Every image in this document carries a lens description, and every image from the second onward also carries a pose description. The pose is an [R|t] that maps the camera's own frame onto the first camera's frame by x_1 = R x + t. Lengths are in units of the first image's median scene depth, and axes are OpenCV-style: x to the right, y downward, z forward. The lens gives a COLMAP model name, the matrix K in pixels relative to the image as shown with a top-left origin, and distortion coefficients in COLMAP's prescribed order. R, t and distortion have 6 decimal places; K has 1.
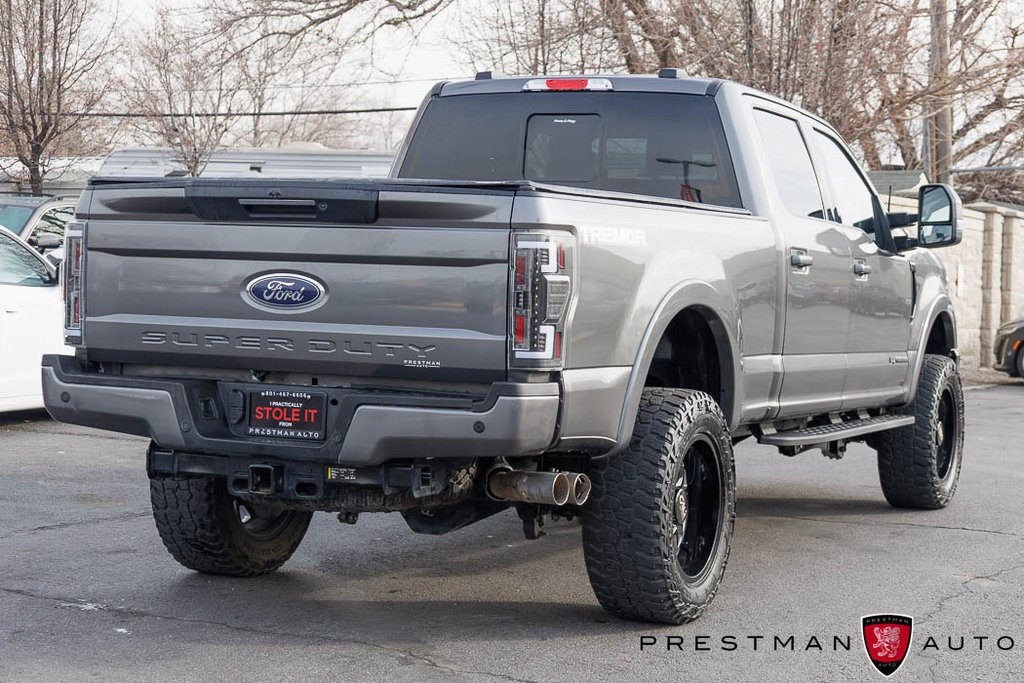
lens RADIAL K [[1939.1, 0, 603.7], [0, 1939.1, 339.6], [0, 0, 1]] dist [0.009599, 0.002084]
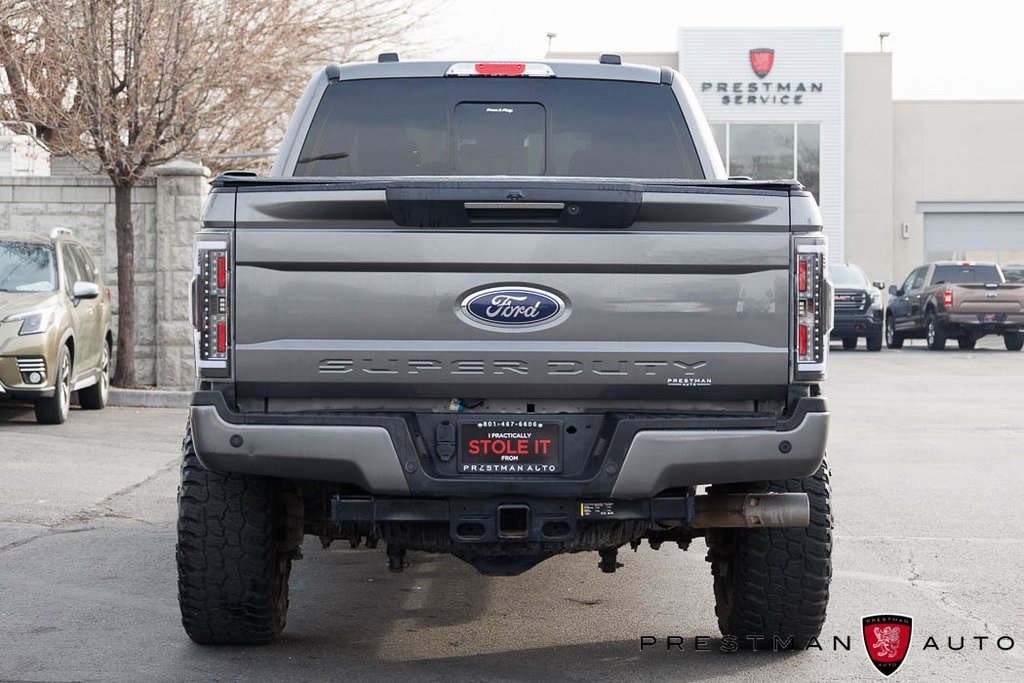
lens RADIAL K [[2155.2, 0, 512.4], [0, 2155.2, 382.2], [0, 0, 1]] dist [0.050799, 0.079742]
pose [[0.914850, -0.043403, 0.401454, -0.554767], [0.036246, 0.999020, 0.025409, -0.015552], [-0.402164, -0.008695, 0.915526, 0.105116]]
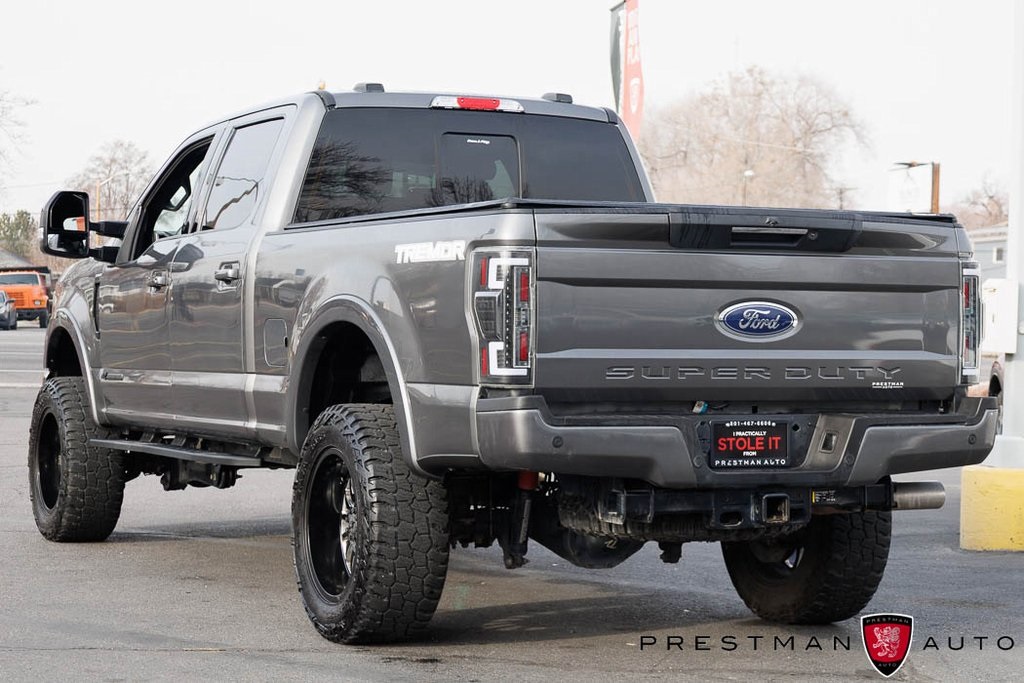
lens RADIAL K [[2181.3, 0, 512.0], [0, 2181.3, 341.5], [0, 0, 1]] dist [0.042326, 0.150869]
pose [[0.675725, -0.029152, 0.736577, -1.069923], [0.035950, 0.999332, 0.006571, -0.025487], [-0.736277, 0.022040, 0.676322, 0.332833]]
